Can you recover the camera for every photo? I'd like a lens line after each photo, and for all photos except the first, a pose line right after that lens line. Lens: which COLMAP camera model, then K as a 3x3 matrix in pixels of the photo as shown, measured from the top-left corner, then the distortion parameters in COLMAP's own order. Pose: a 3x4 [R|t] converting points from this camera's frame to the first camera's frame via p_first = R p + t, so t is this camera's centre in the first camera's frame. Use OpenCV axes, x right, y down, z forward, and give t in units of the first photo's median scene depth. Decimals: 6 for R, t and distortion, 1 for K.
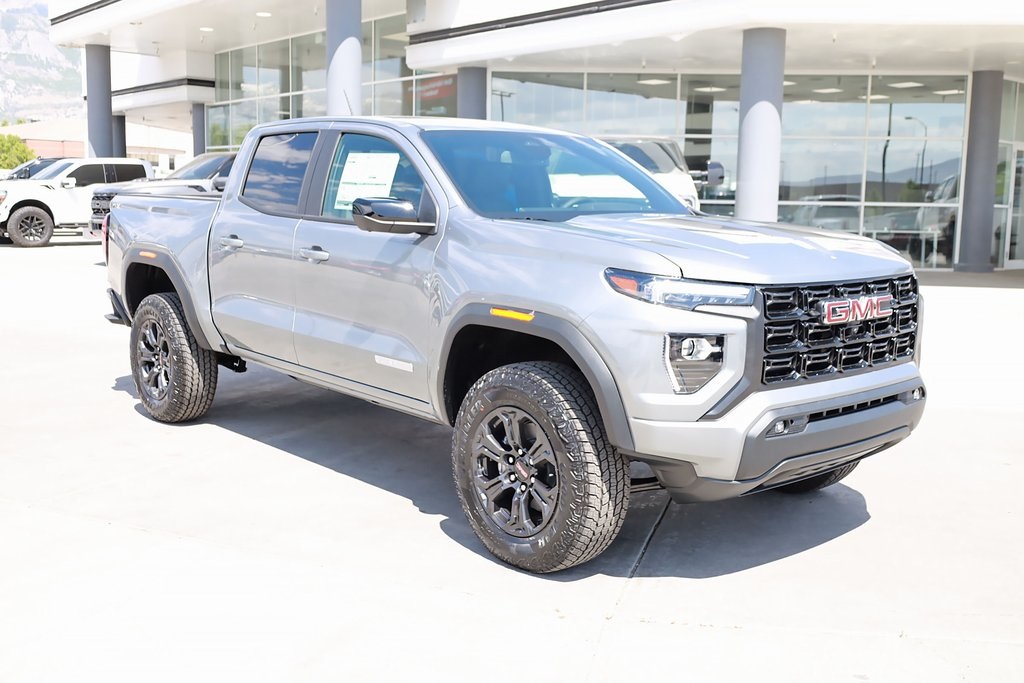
lens RADIAL K [[1076.9, 0, 509.7], [0, 1076.9, 344.3], [0, 0, 1]] dist [0.002799, 0.000000]
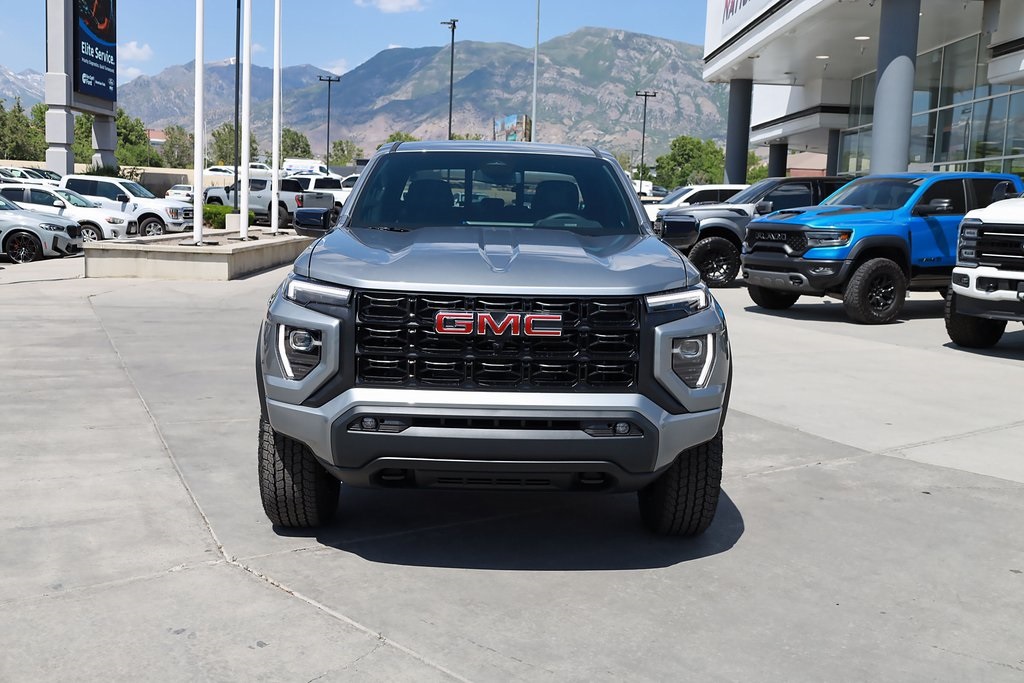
lens RADIAL K [[1102.5, 0, 512.0], [0, 1102.5, 340.2], [0, 0, 1]] dist [-0.011981, 0.000000]
pose [[0.750183, 0.085906, -0.655626, 0.234779], [-0.107275, 0.994201, 0.007524, -0.006119], [0.652471, 0.064688, 0.755048, 0.057912]]
